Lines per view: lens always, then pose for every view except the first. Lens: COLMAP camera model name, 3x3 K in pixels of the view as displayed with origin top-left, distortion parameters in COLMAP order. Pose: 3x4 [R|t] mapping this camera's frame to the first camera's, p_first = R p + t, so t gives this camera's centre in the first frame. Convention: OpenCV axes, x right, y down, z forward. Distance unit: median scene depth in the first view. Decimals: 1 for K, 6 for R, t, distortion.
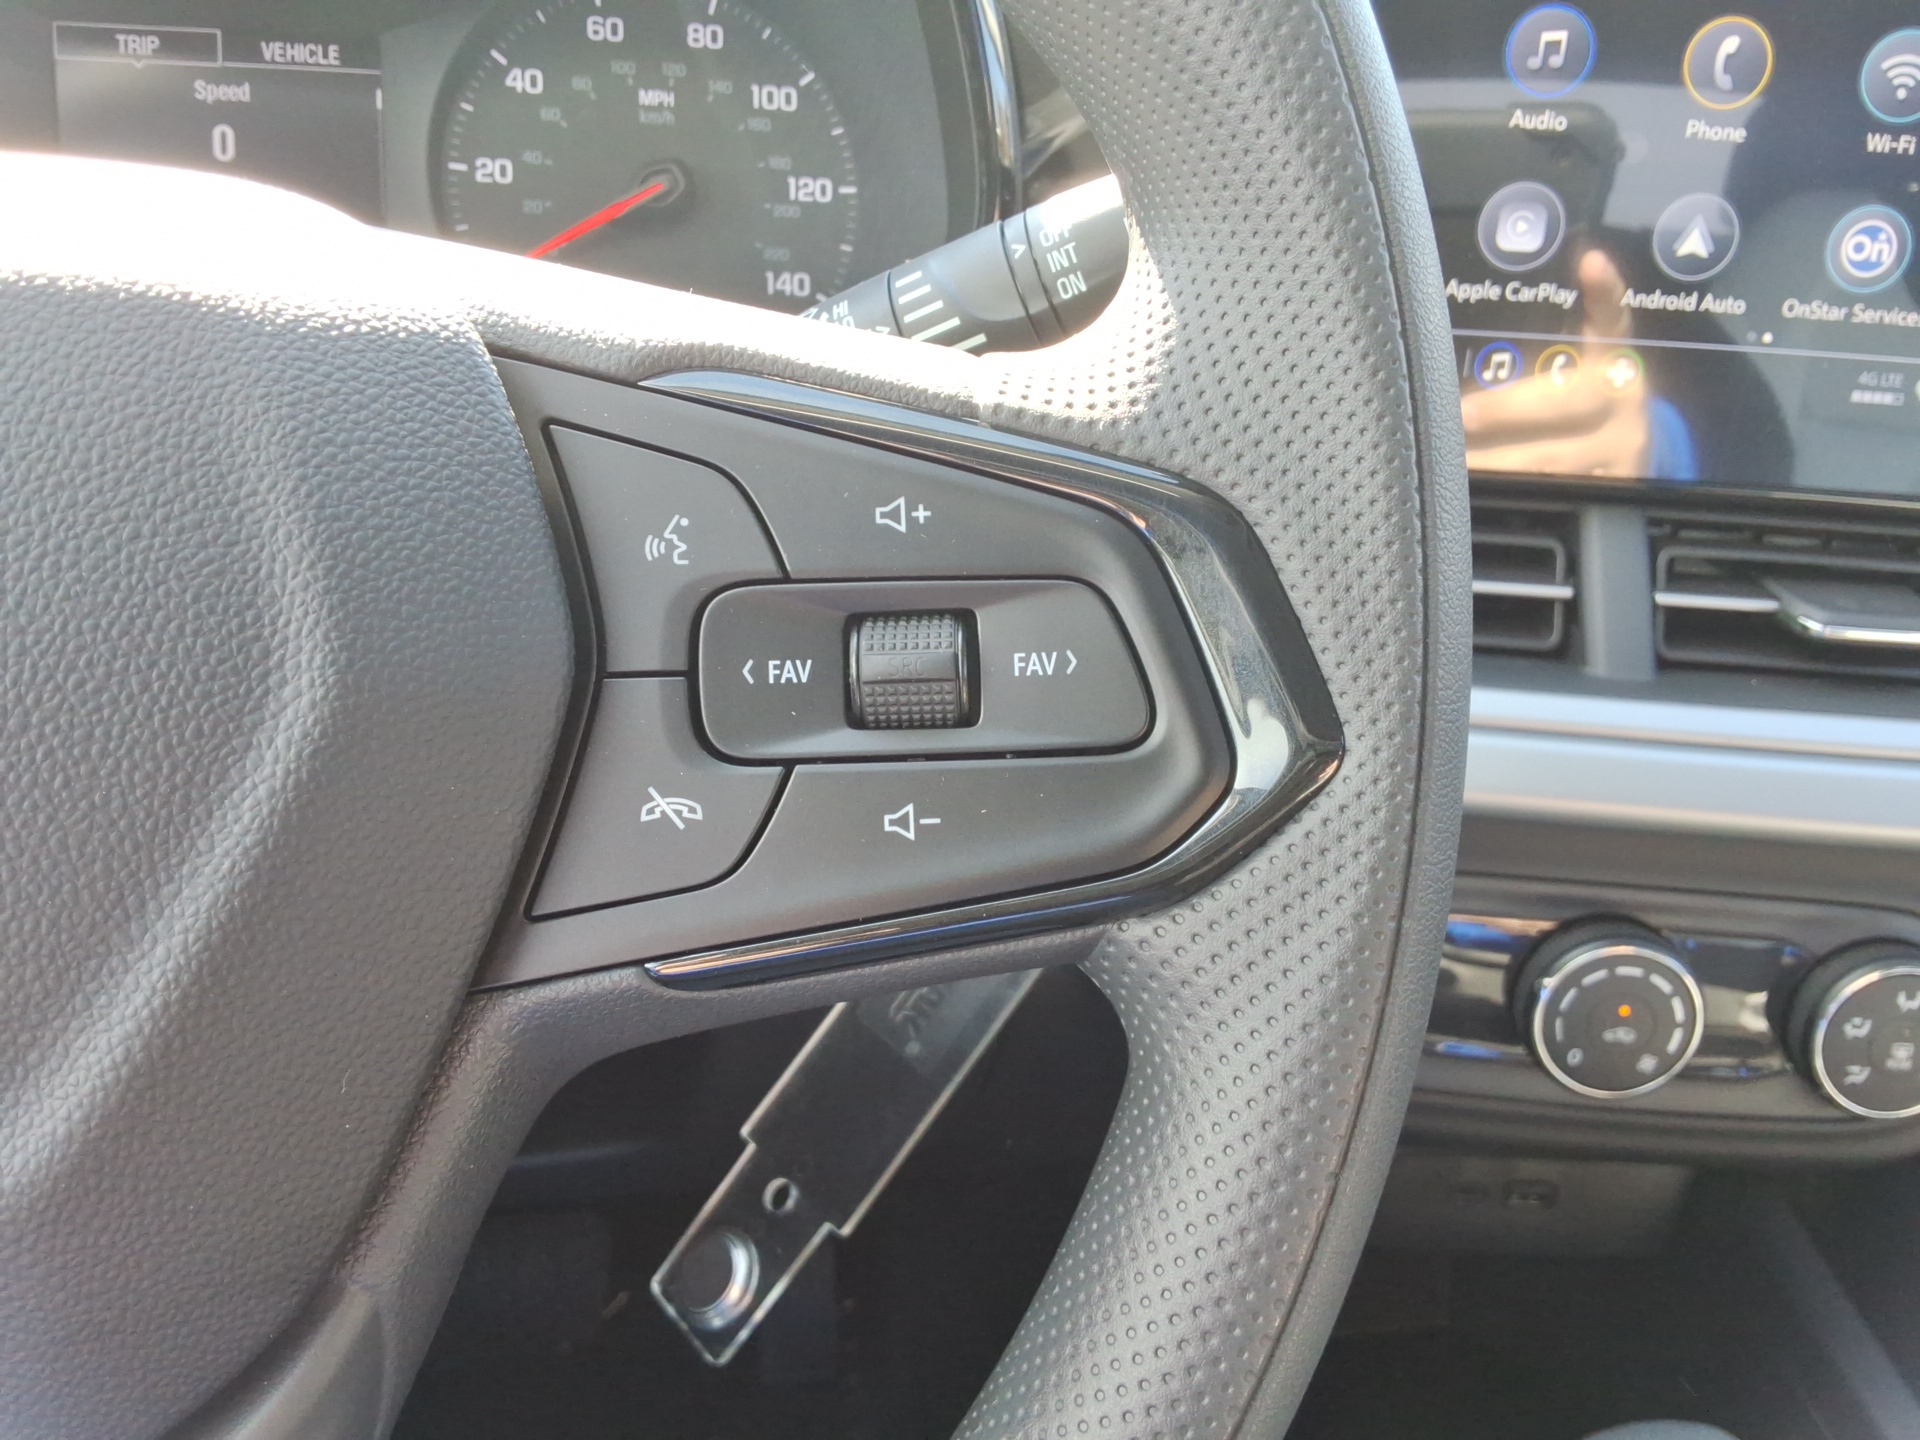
lens RADIAL K [[1529.8, 0, 970.8], [0, 1529.8, 704.1], [0, 0, 1]] dist [0.107317, -0.158488]
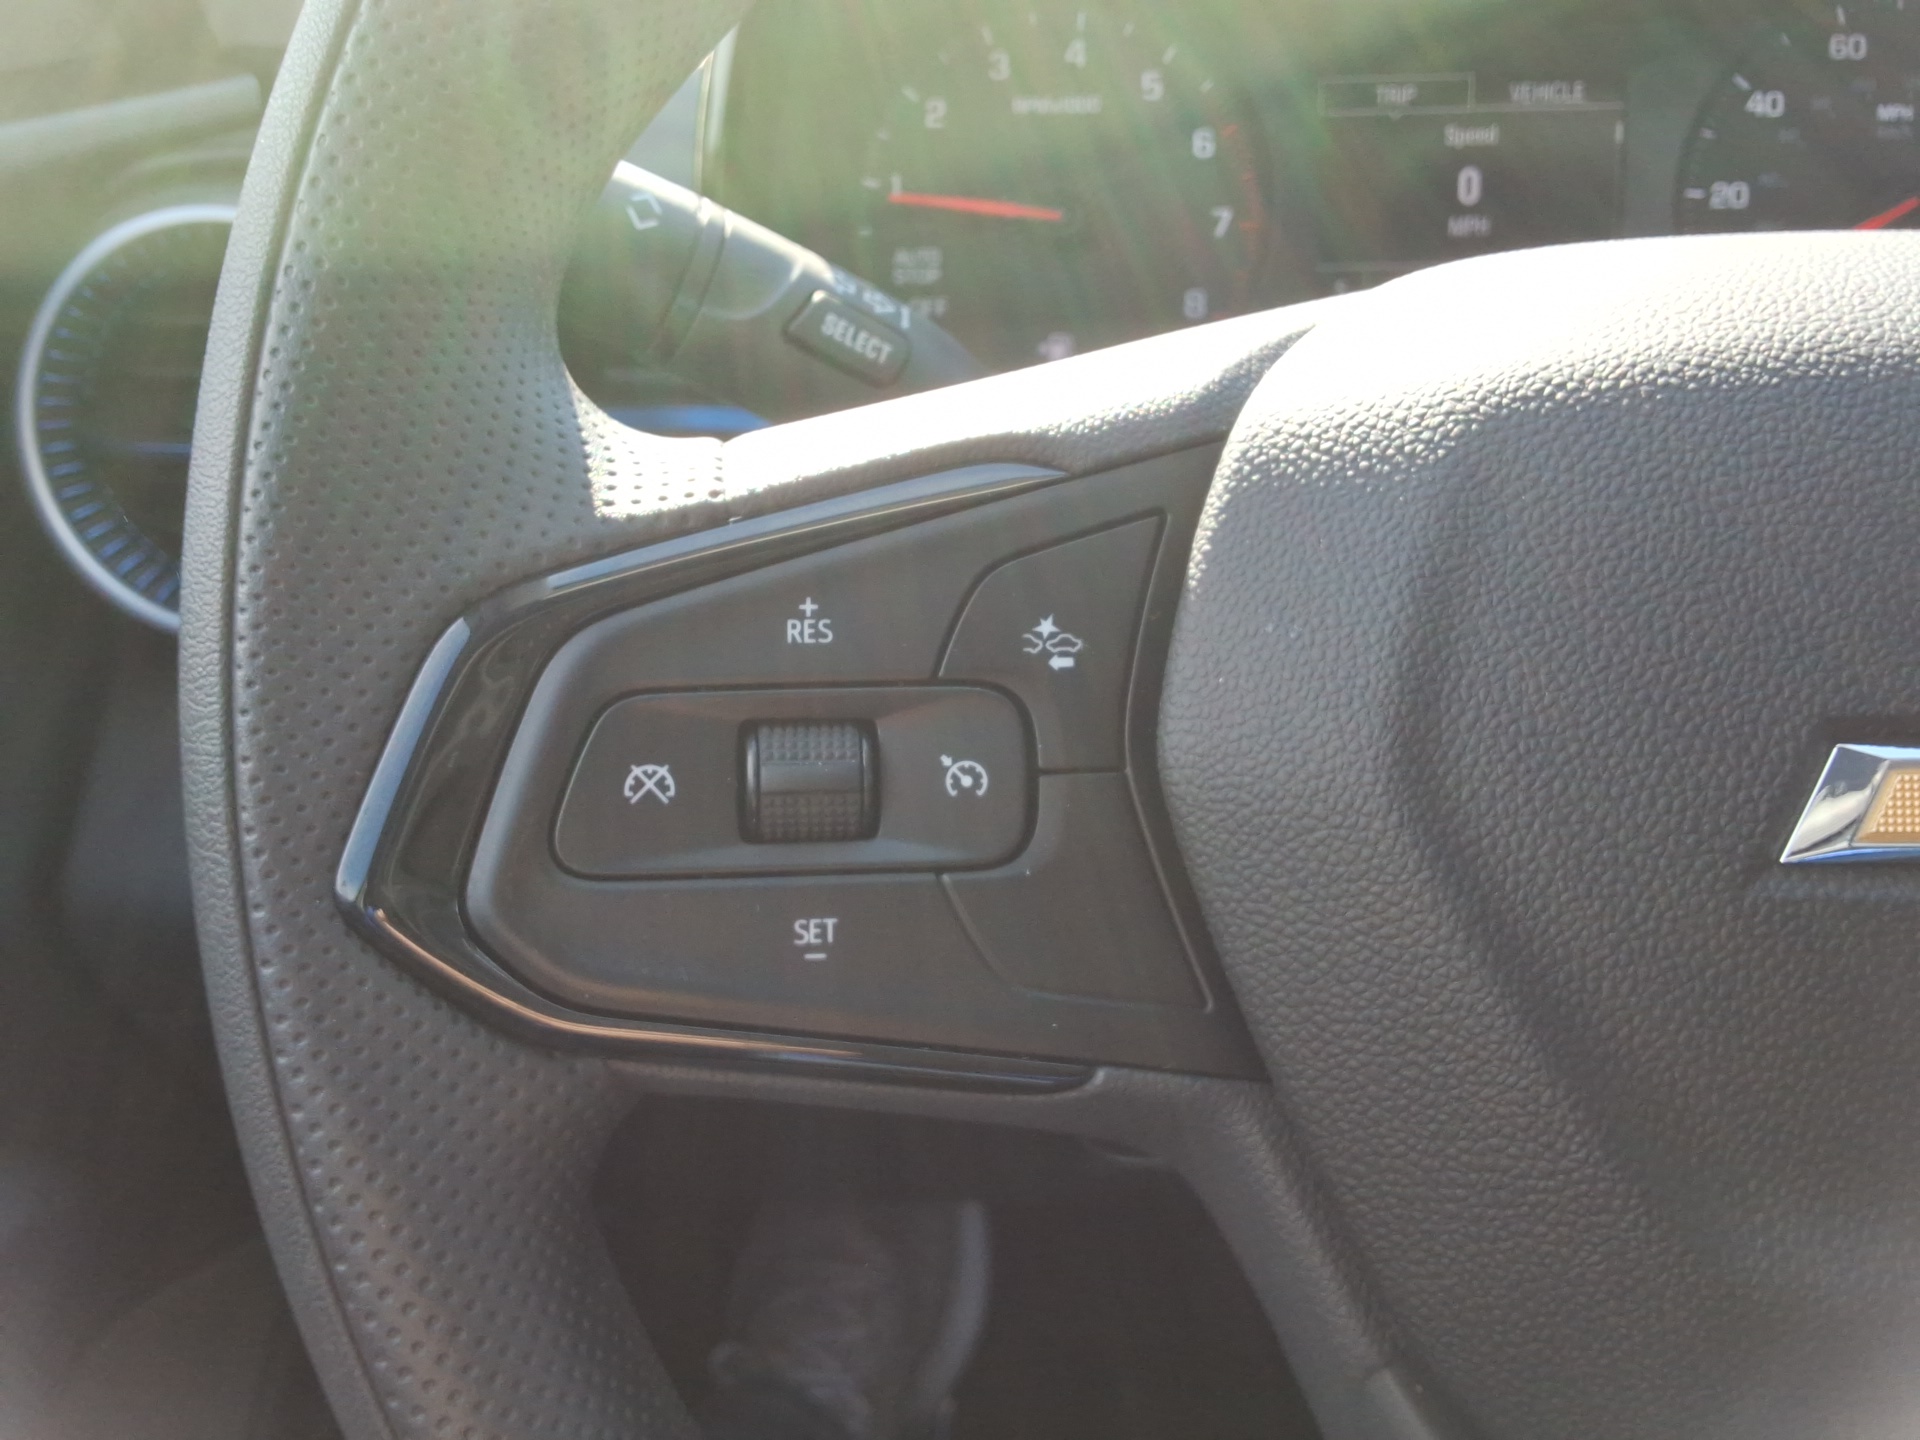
lens RADIAL K [[1529.8, 0, 975.5], [0, 1529.8, 698.9], [0, 0, 1]] dist [0.107317, -0.158488]
pose [[0.964174, 0.019347, -0.264565, -0.511817], [-0.019514, 0.999808, 0.001997, -0.015415], [0.264553, 0.003237, 0.964366, -0.087505]]
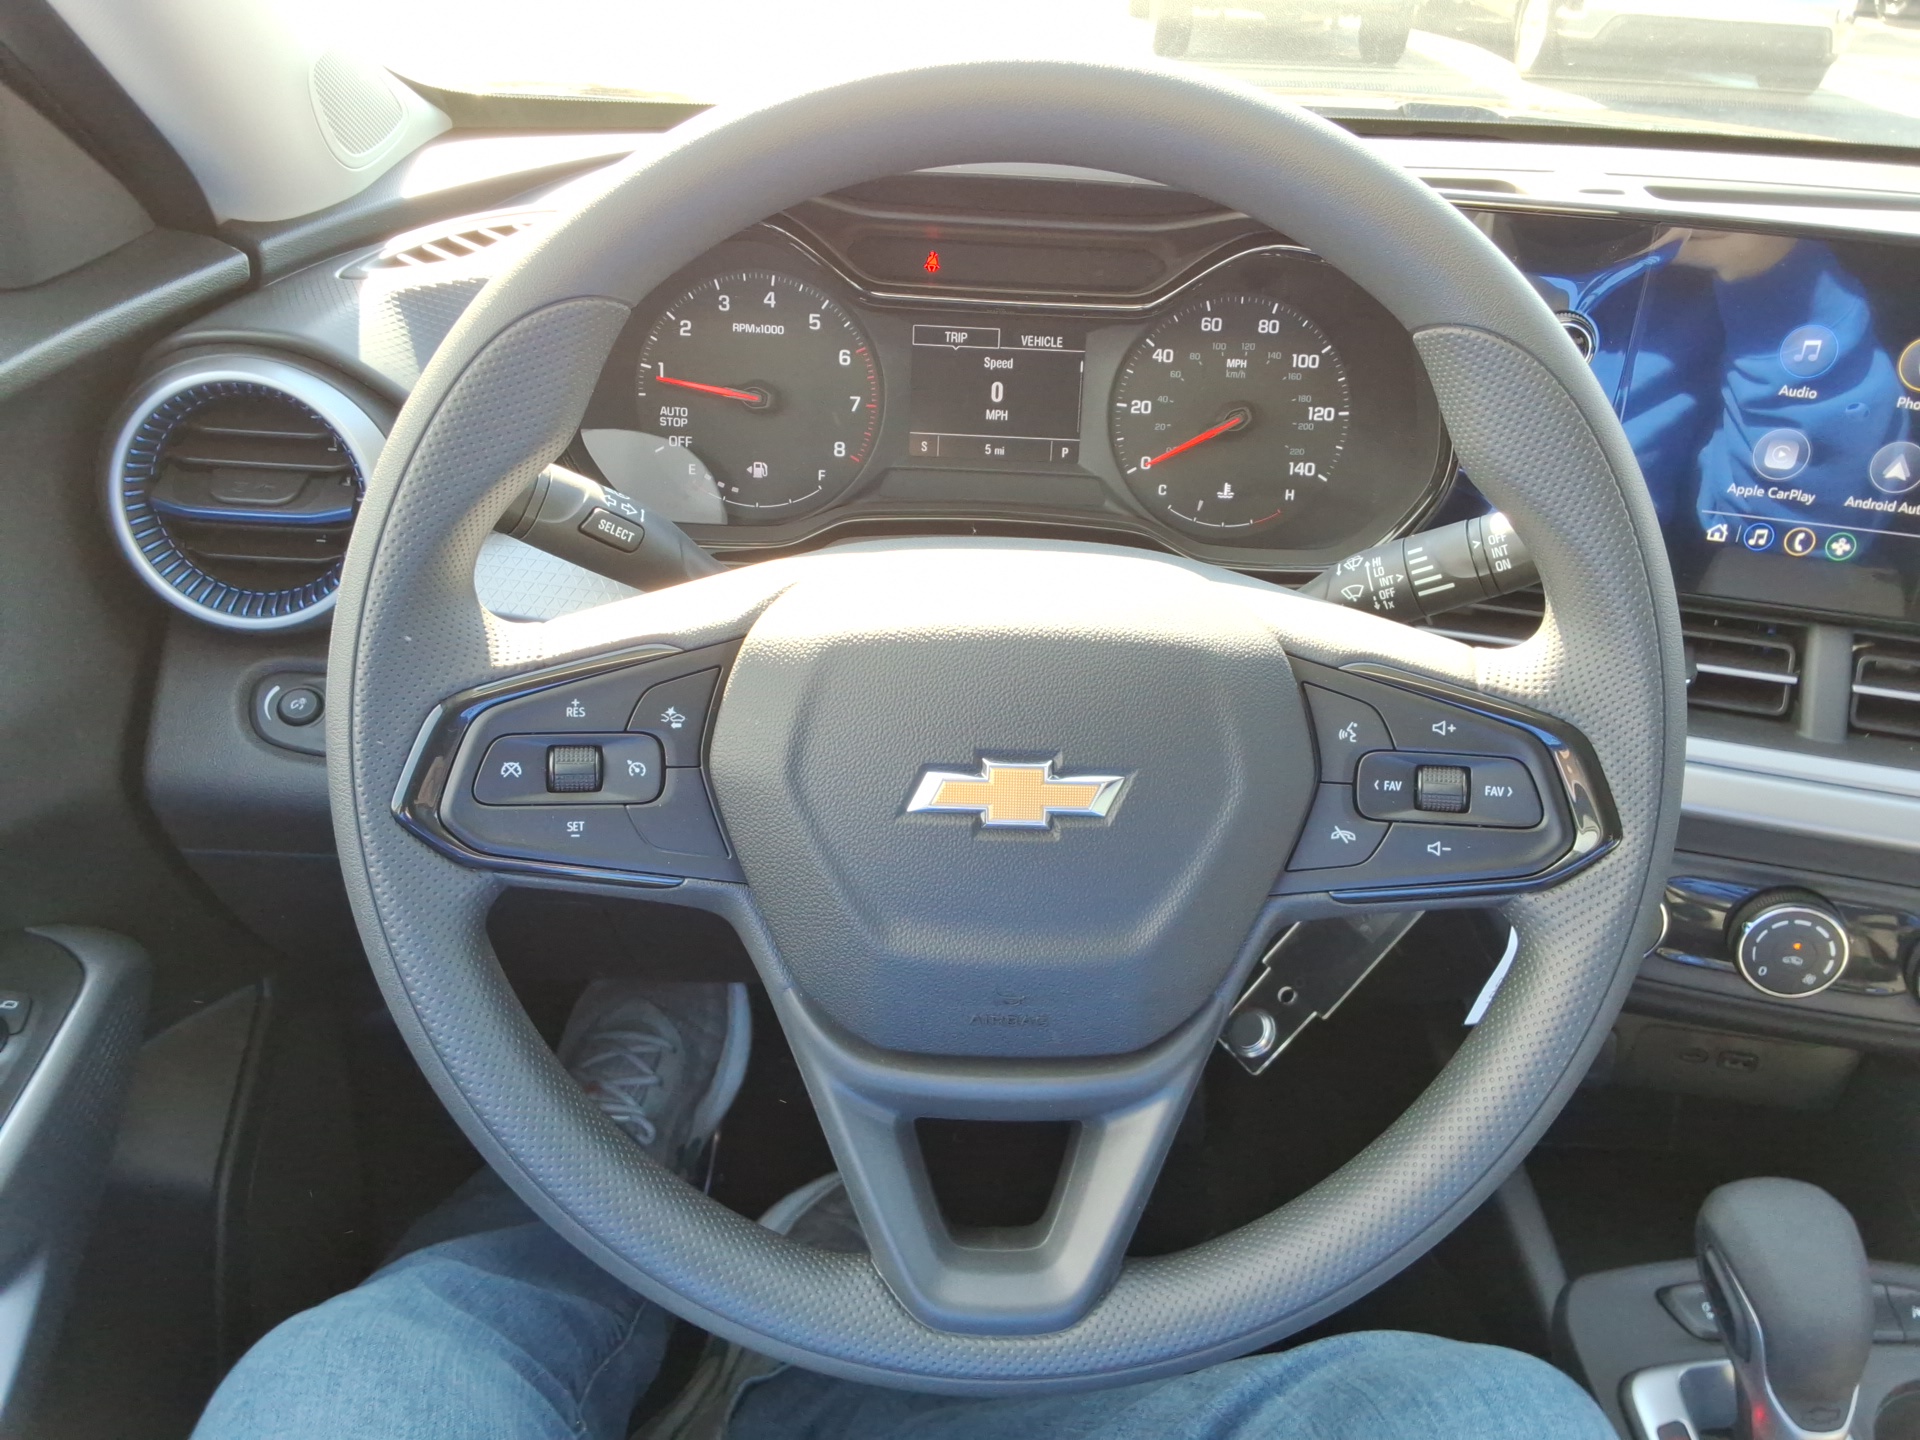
lens RADIAL K [[1529.8, 0, 975.5], [0, 1529.8, 696.4], [0, 0, 1]] dist [0.107317, -0.158488]
pose [[0.983039, 0.072905, -0.168281, -0.179574], [-0.057864, 0.994018, 0.092625, -0.172994], [0.174027, -0.081317, 0.981378, -0.769290]]
